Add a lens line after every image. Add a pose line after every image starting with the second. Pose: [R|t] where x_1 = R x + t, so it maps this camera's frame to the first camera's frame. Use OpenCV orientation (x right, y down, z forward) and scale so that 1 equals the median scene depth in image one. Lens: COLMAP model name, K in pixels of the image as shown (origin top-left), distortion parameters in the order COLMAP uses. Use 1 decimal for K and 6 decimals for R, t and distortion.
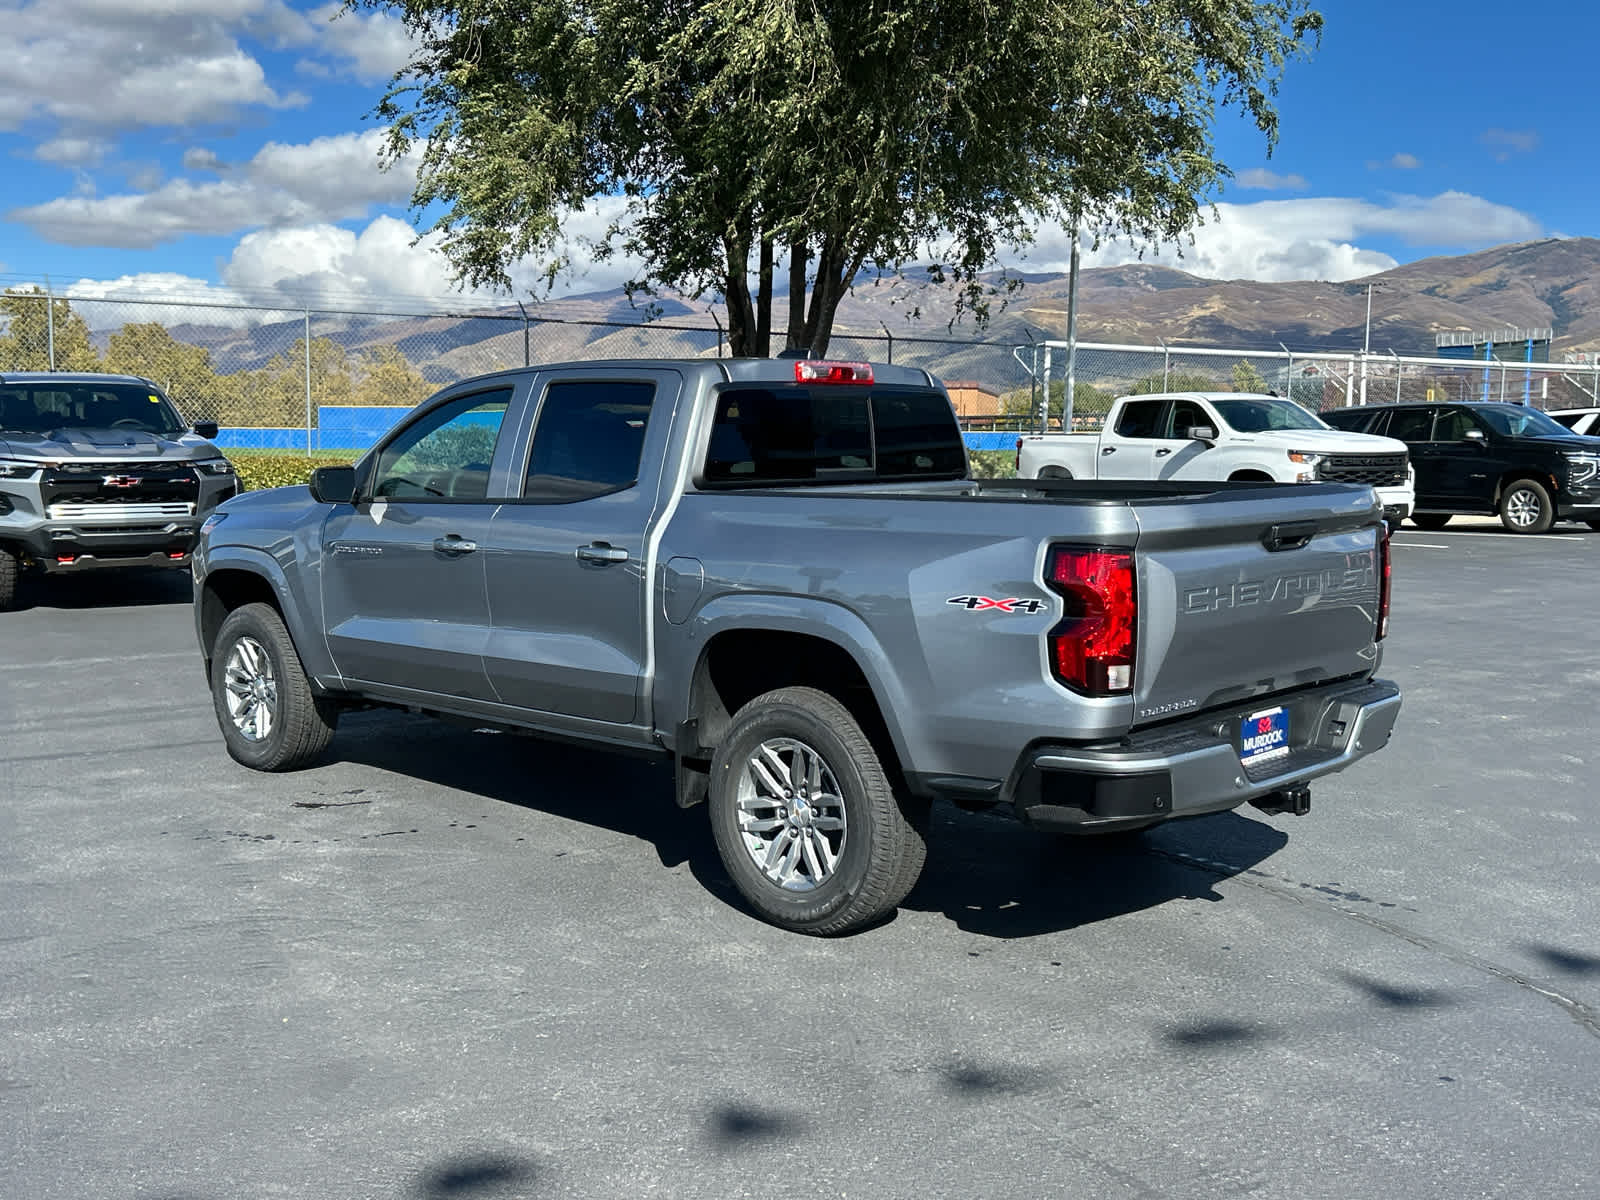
lens RADIAL K [[1612.9, 0, 806.3], [0, 1612.9, 620.9], [0, 0, 1]] dist [0.123074, -0.273937]
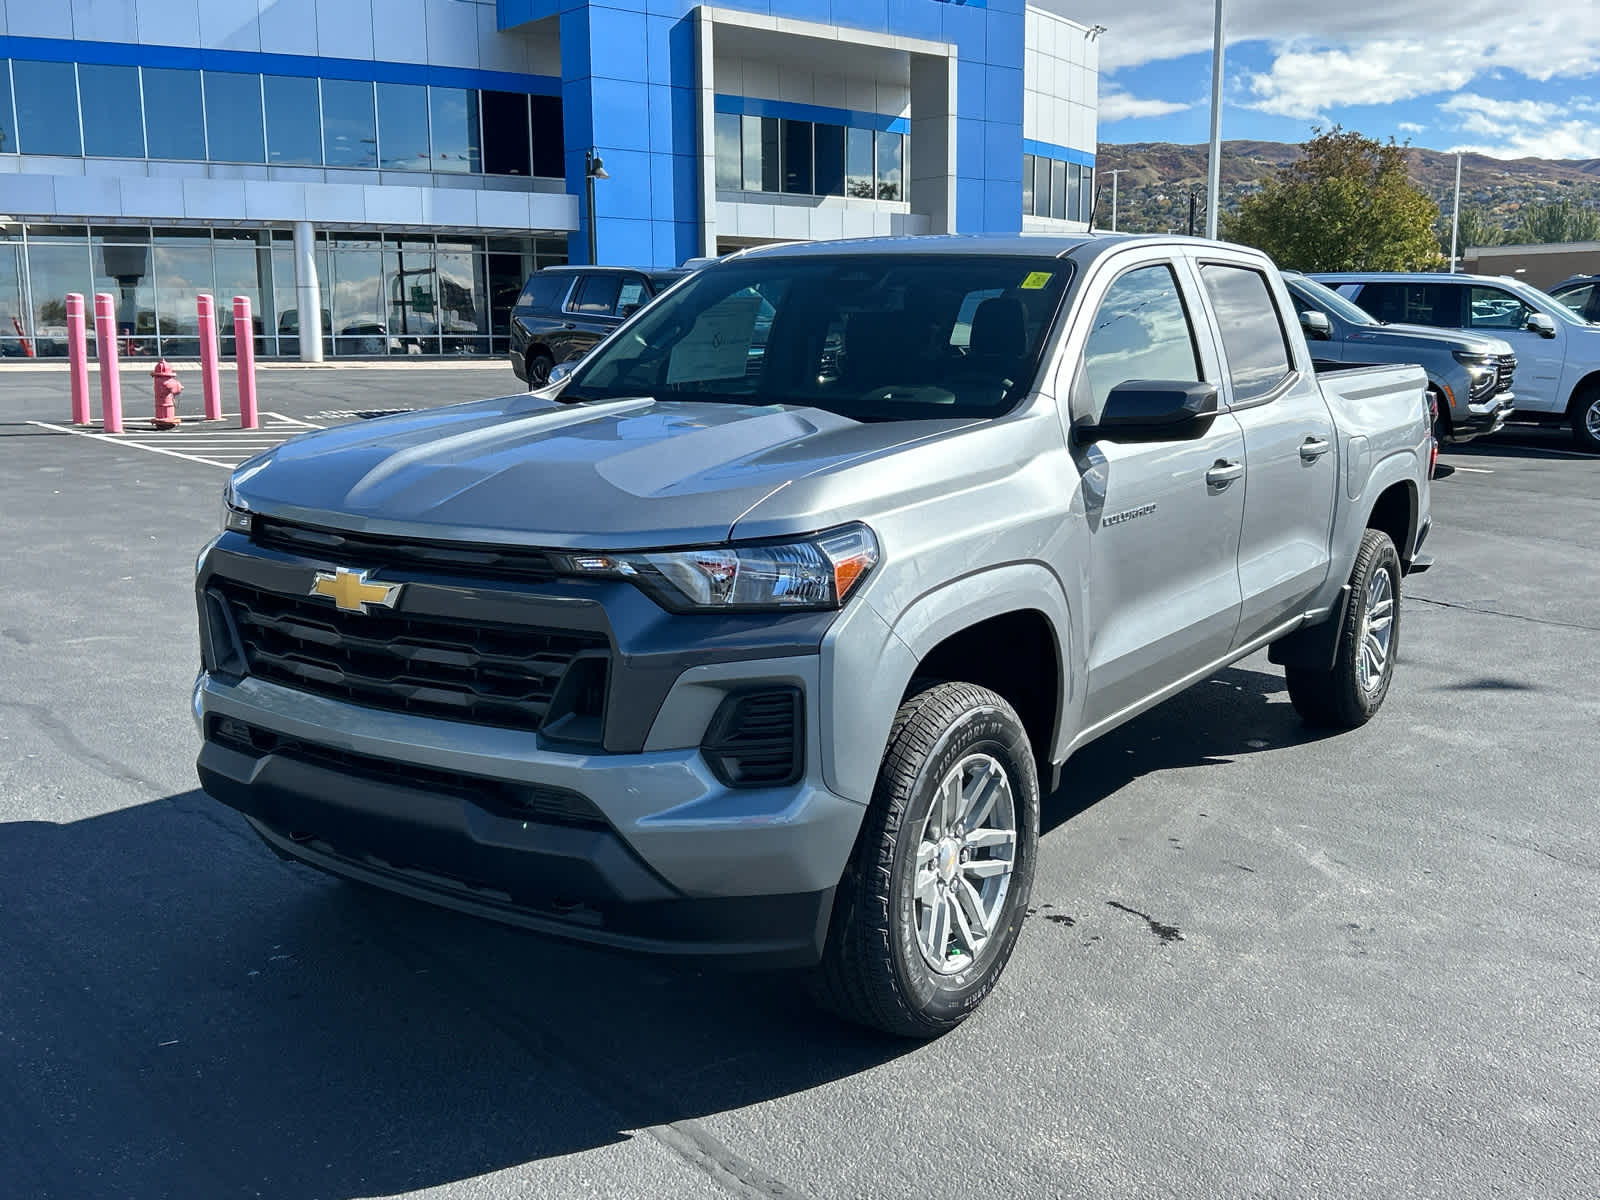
lens RADIAL K [[1602.3, 0, 800.0], [0, 1602.3, 600.0], [0, 0, 1]] dist [0.075591, -0.094324]
pose [[-0.175103, -0.172977, 0.969236, -0.951013], [0.104840, 0.975572, 0.193048, -0.158360], [-0.978952, 0.135418, -0.152691, 1.356594]]
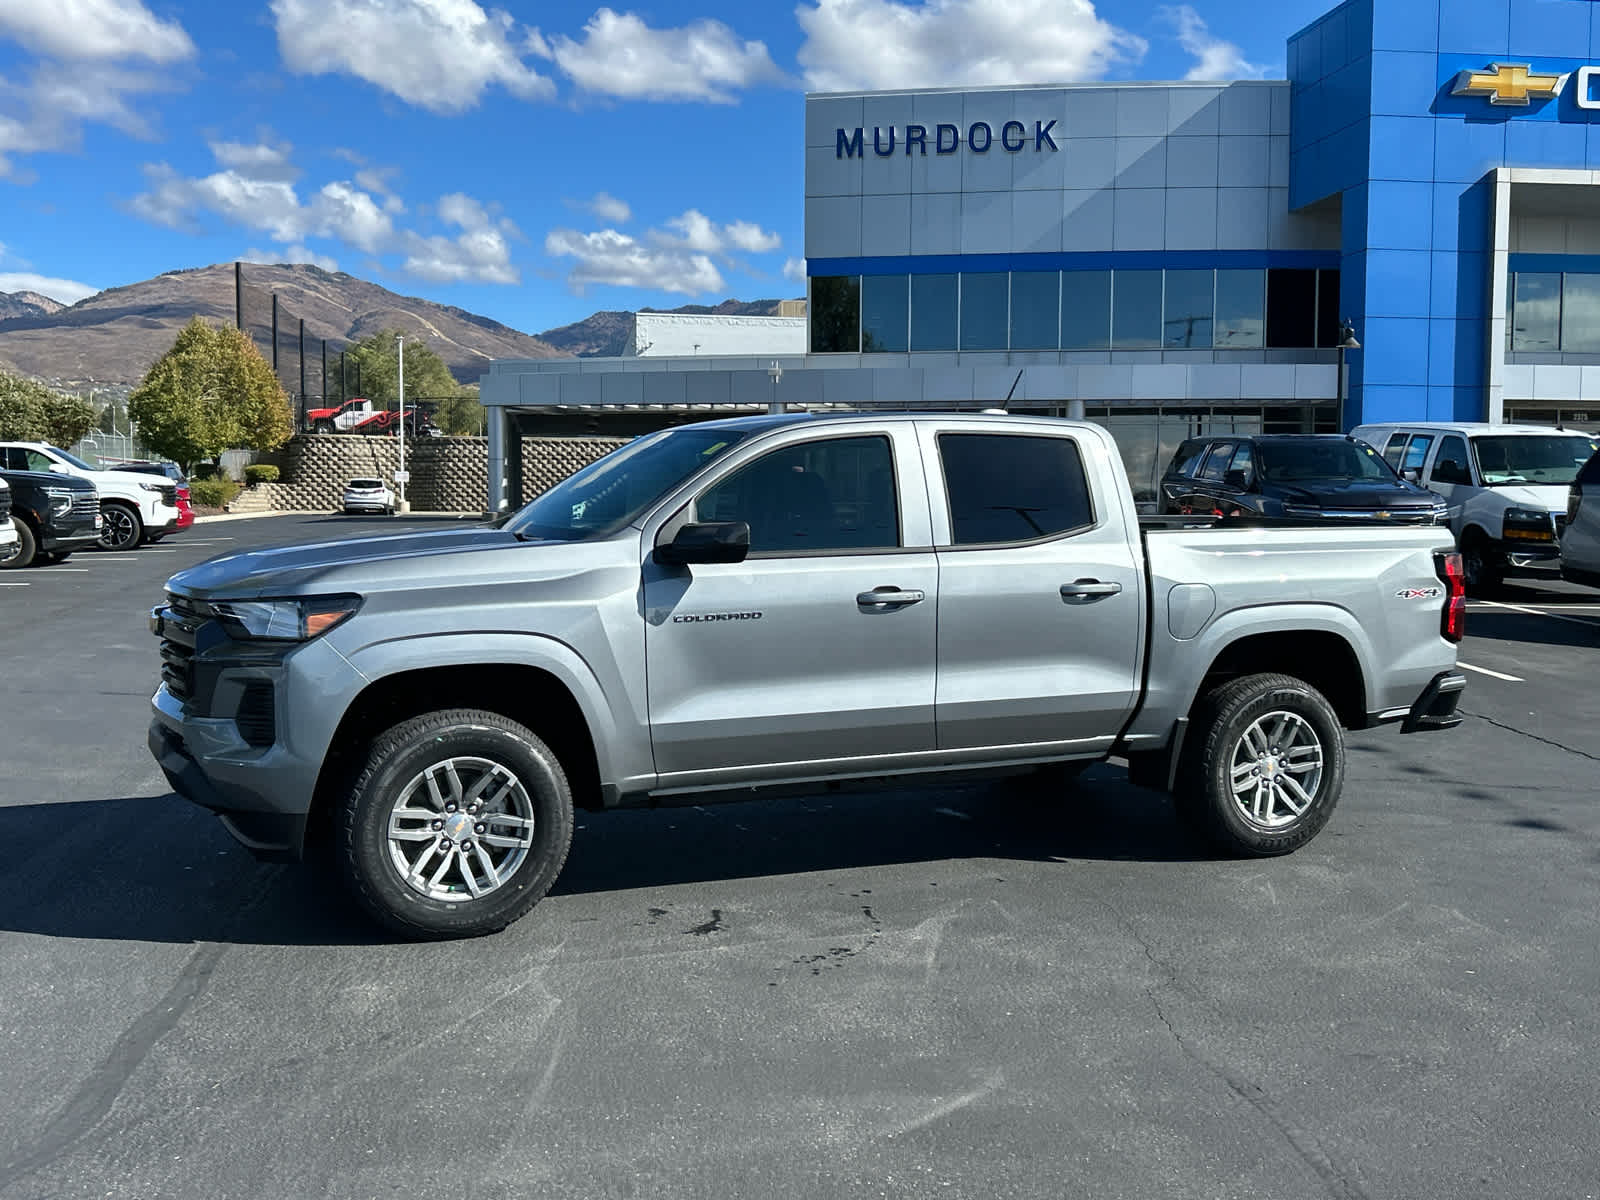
lens RADIAL K [[1596.3, 0, 782.5], [0, 1596.3, 629.2], [0, 0, 1]] dist [0.102227, -0.193750]
pose [[0.374197, -0.083978, 0.923539, -1.151401], [0.095379, 0.994095, 0.051749, -0.085469], [-0.922431, 0.068722, 0.379998, 0.721433]]
